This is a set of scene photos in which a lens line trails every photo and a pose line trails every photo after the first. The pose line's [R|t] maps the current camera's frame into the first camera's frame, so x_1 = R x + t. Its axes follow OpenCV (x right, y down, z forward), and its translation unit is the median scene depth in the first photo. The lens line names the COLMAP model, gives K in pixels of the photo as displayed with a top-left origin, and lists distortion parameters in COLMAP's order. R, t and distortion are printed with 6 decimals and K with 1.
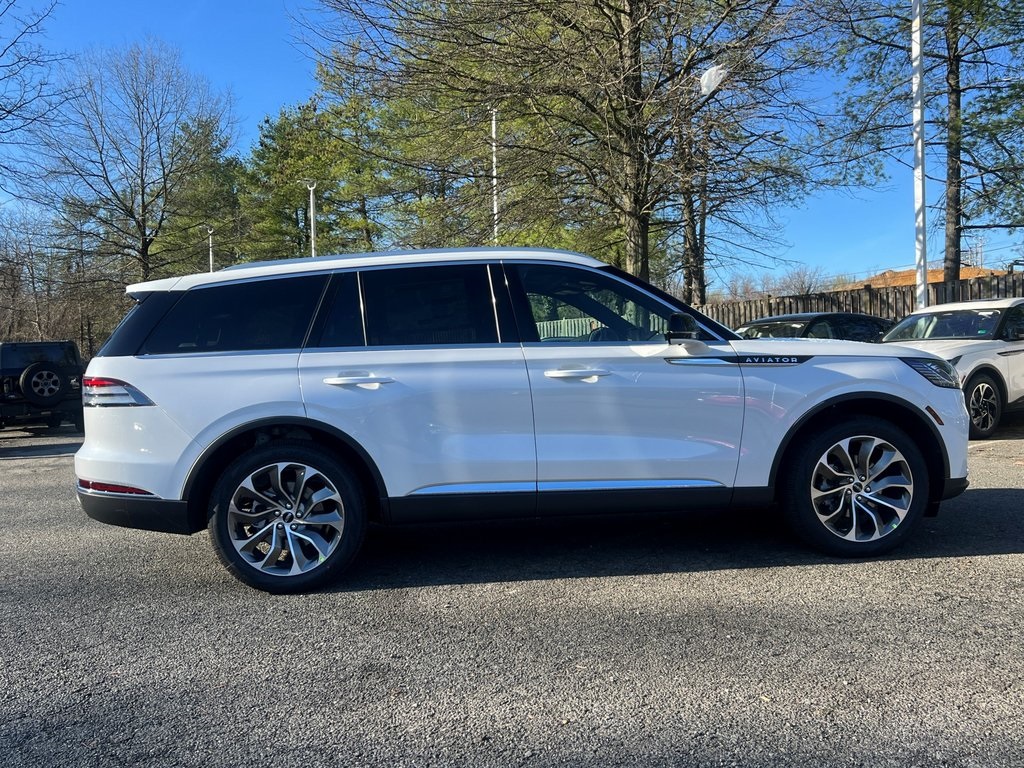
lens RADIAL K [[909.8, 0, 512.4], [0, 909.8, 382.8], [0, 0, 1]] dist [0.072911, -0.002346]
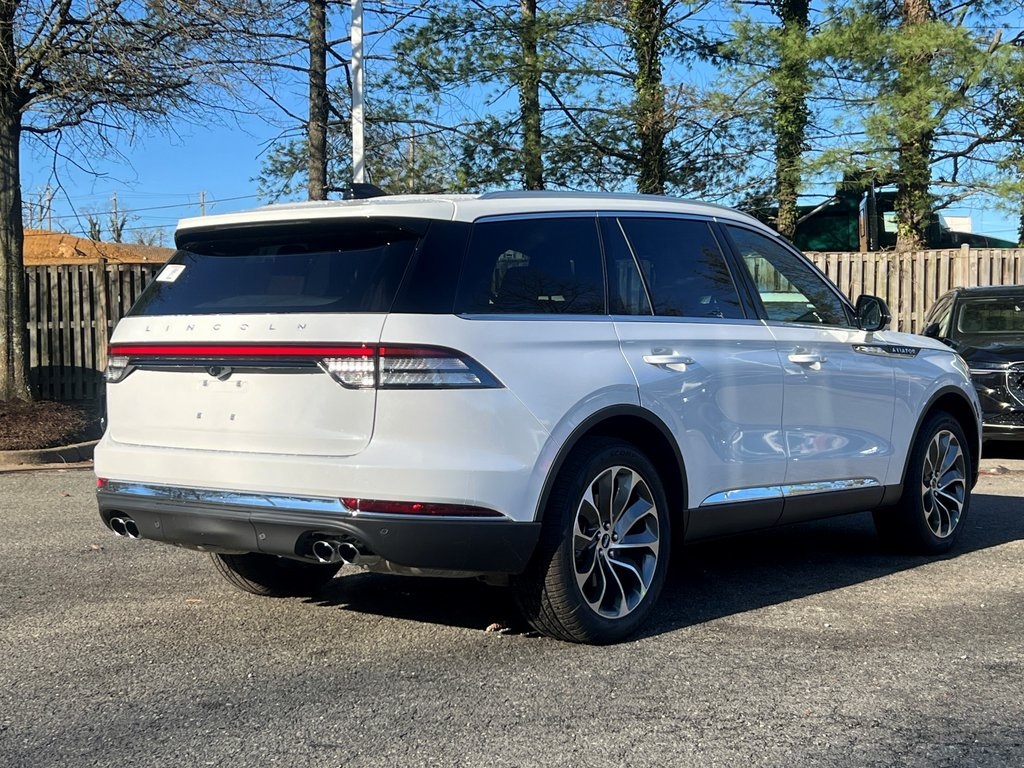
lens RADIAL K [[1539.2, 0, 512.2], [0, 1539.2, 382.7], [0, 0, 1]] dist [0.122142, 0.000000]
pose [[0.689601, 0.016960, 0.723991, -1.151361], [-0.003715, 0.999795, -0.019882, 0.041380], [-0.724180, 0.011021, 0.689523, 0.181245]]
